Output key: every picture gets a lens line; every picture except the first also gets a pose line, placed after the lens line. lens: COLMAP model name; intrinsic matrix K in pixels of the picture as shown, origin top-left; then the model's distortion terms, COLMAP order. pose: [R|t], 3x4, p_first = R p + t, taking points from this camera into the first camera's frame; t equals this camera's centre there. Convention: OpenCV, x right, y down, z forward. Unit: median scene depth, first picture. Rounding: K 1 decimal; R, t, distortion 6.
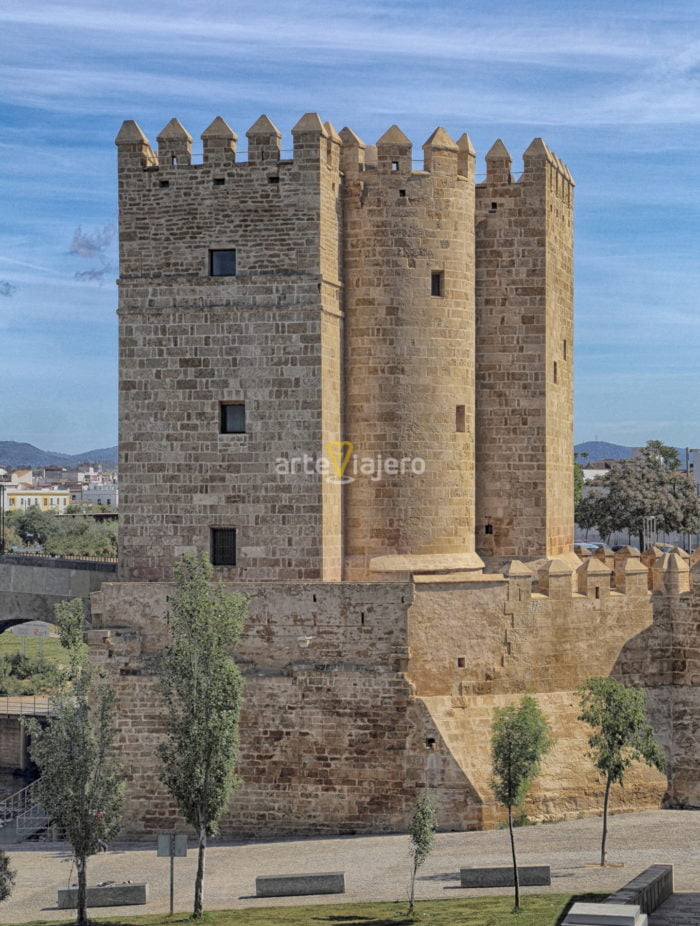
lens RADIAL K [[2394.5, 0, 350.0], [0, 2394.5, 404.7], [0, 0, 1]] dist [0.347419, 0.300734]
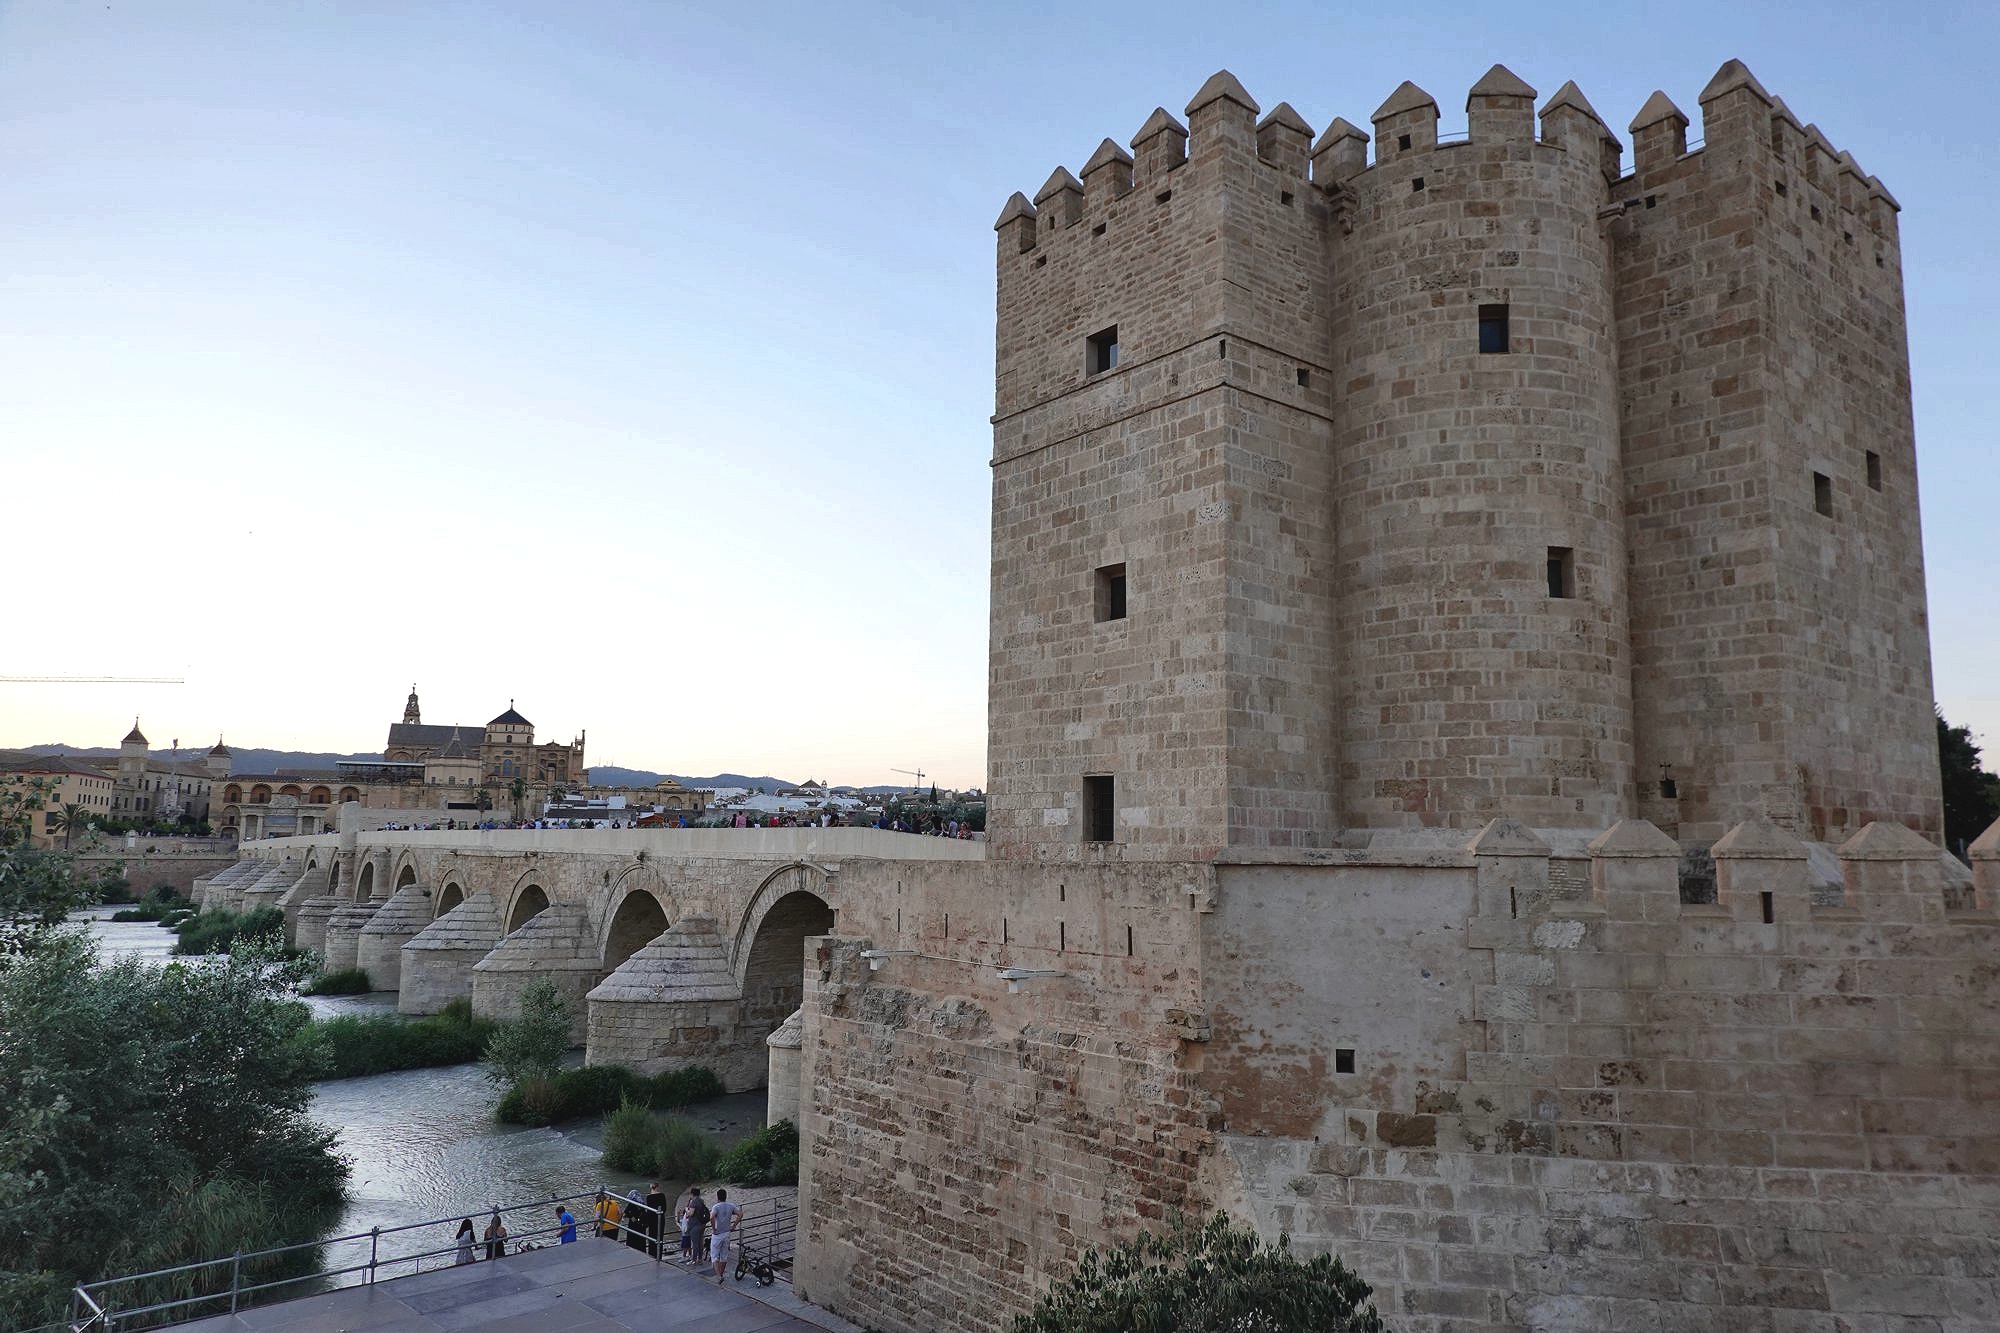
lens RADIAL K [[1363.2, 0, 981.5], [0, 1363.2, 658.2], [0, 0, 1]] dist [0.012035, 0.004244]
pose [[0.778992, -0.074649, -0.622574, 0.137092], [0.007515, 0.993928, -0.109772, 0.058562], [0.626989, 0.080833, 0.774823, 0.711548]]
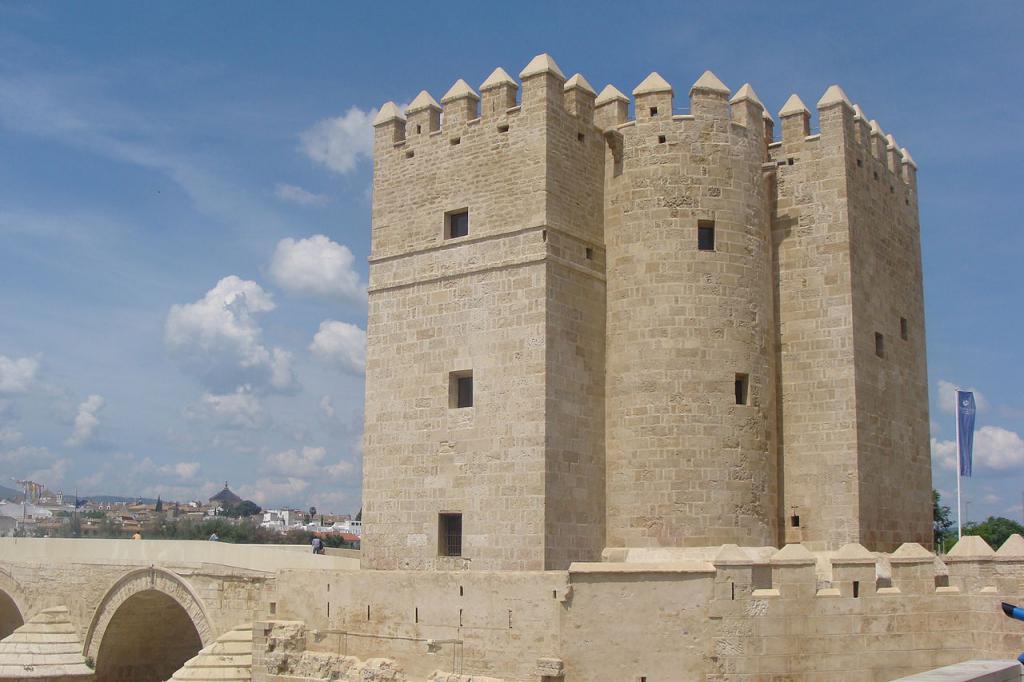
lens RADIAL K [[1188.1, 0, 499.4], [0, 1188.1, 344.0], [0, 0, 1]] dist [-0.214679, 0.271661]
pose [[0.912325, -0.063523, -0.404509, 0.142914], [0.003957, 0.989215, -0.146419, 0.053008], [0.409447, 0.131981, 0.902737, 0.601722]]
